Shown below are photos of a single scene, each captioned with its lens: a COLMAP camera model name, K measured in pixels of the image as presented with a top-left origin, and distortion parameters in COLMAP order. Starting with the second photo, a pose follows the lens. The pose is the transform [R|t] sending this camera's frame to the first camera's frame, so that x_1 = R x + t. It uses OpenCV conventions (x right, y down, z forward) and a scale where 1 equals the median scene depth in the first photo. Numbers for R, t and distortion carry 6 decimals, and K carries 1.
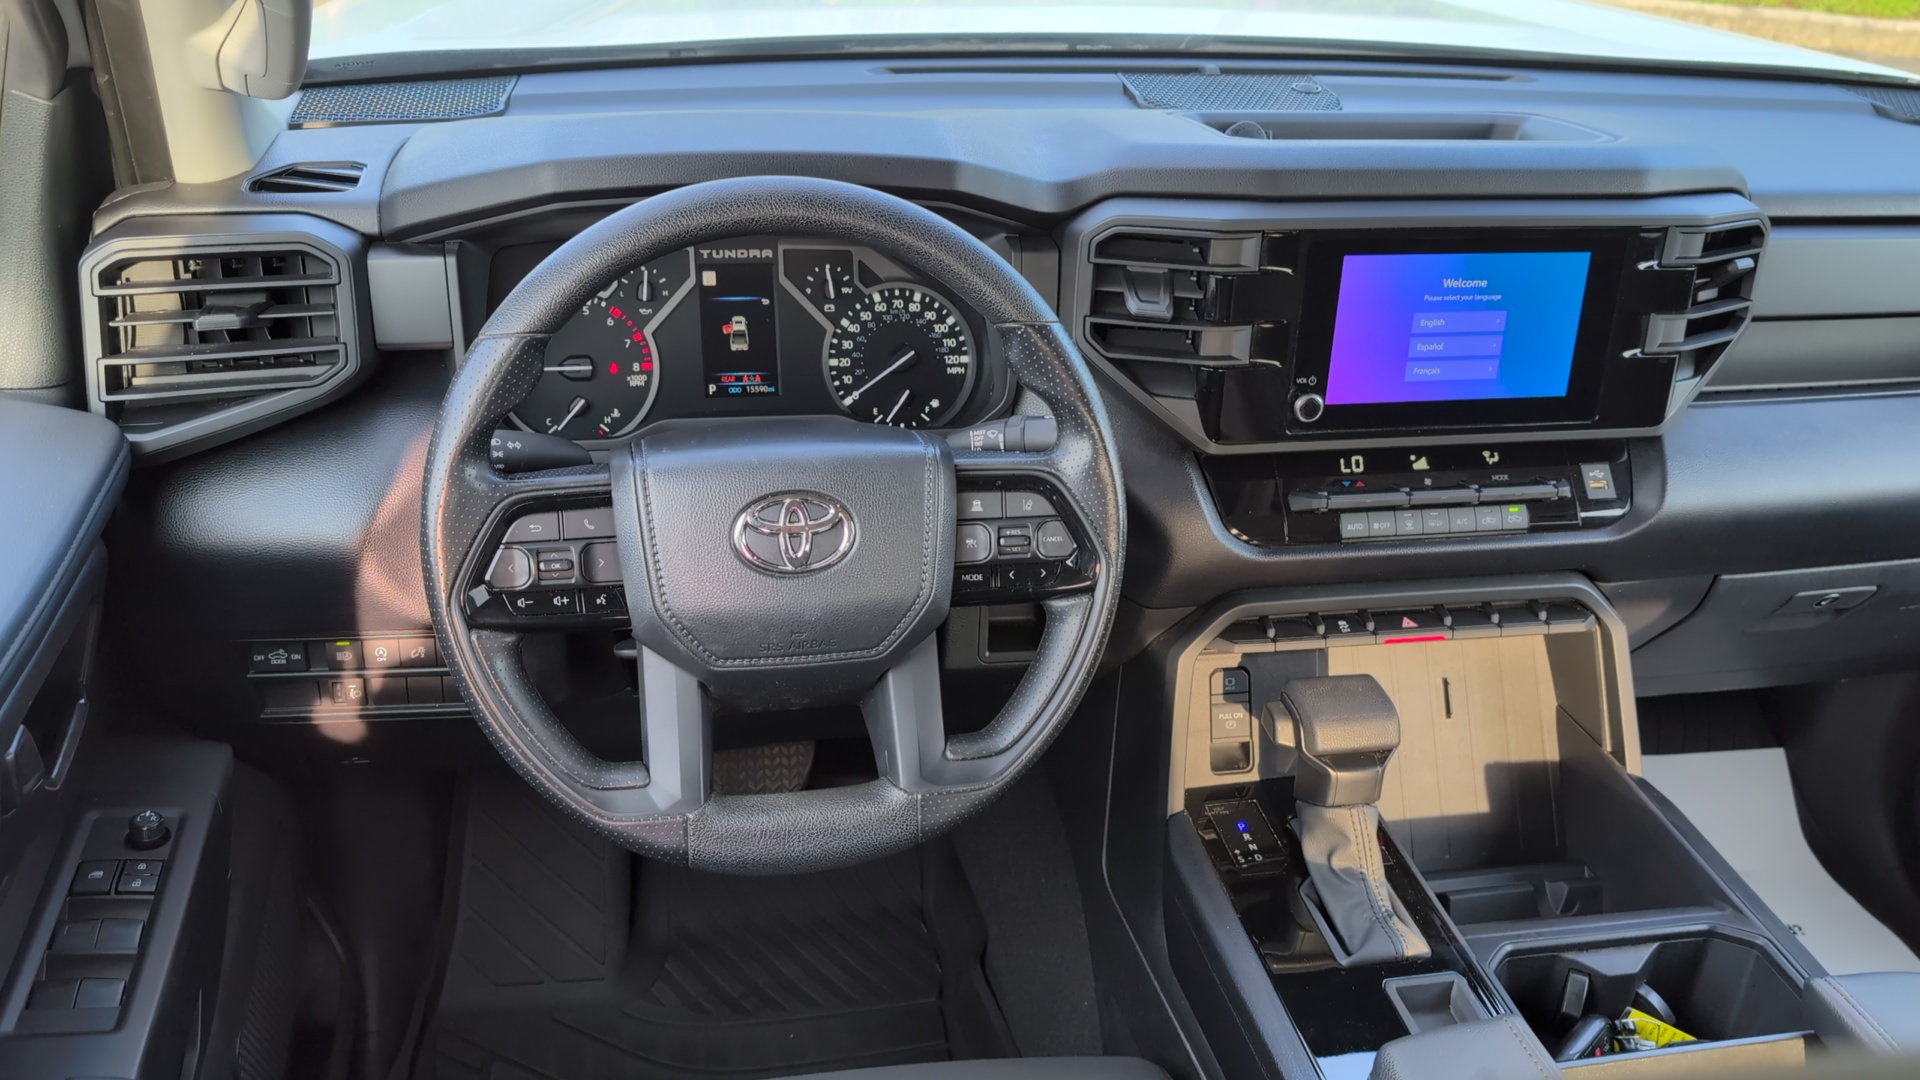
lens RADIAL K [[1542.1, 0, 960.0], [0, 1542.1, 540.0], [0, 0, 1]] dist [0.046680, -0.092456]
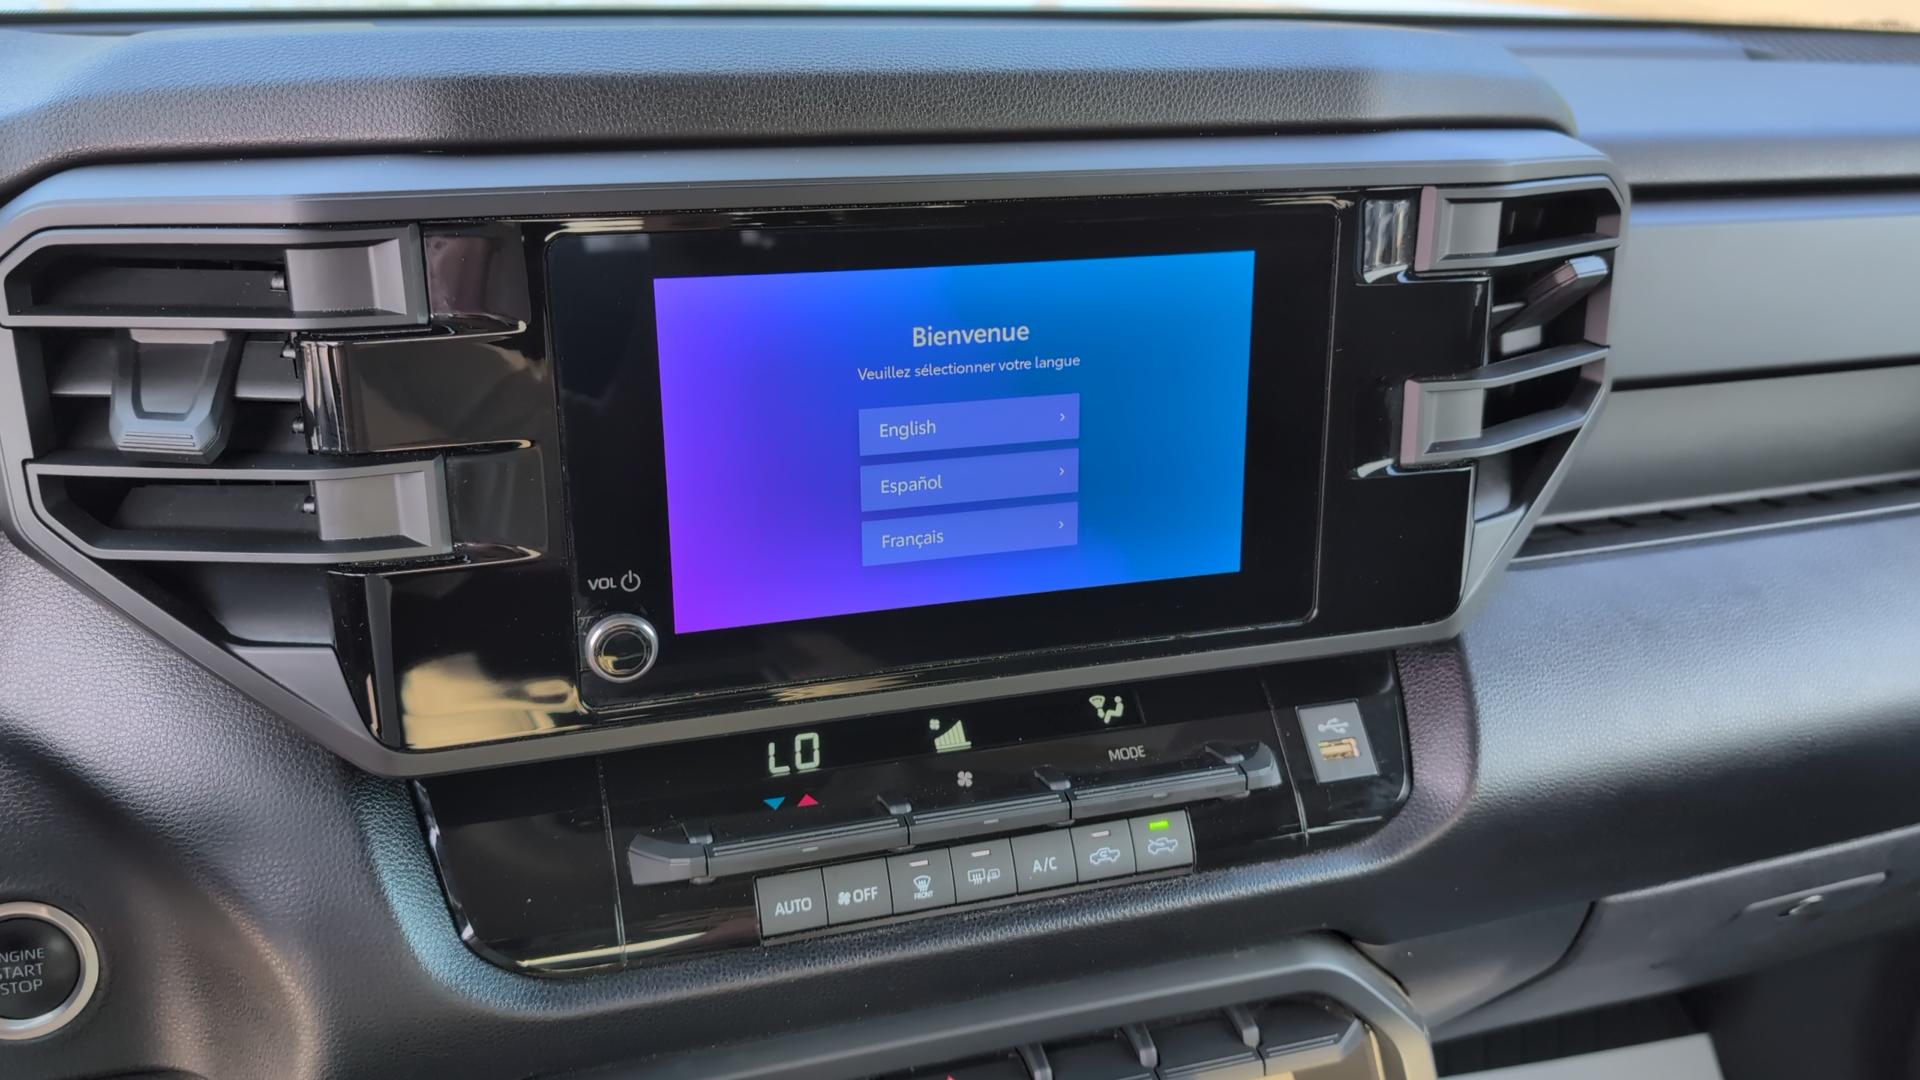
lens RADIAL K [[1542.1, 0, 960.0], [0, 1542.1, 540.0], [0, 0, 1]] dist [0.046680, -0.092456]
pose [[0.993679, -0.065852, 0.090914, 0.303212], [0.073466, 0.993828, -0.083114, -0.079659], [-0.084879, 0.089268, 0.992384, 0.630133]]
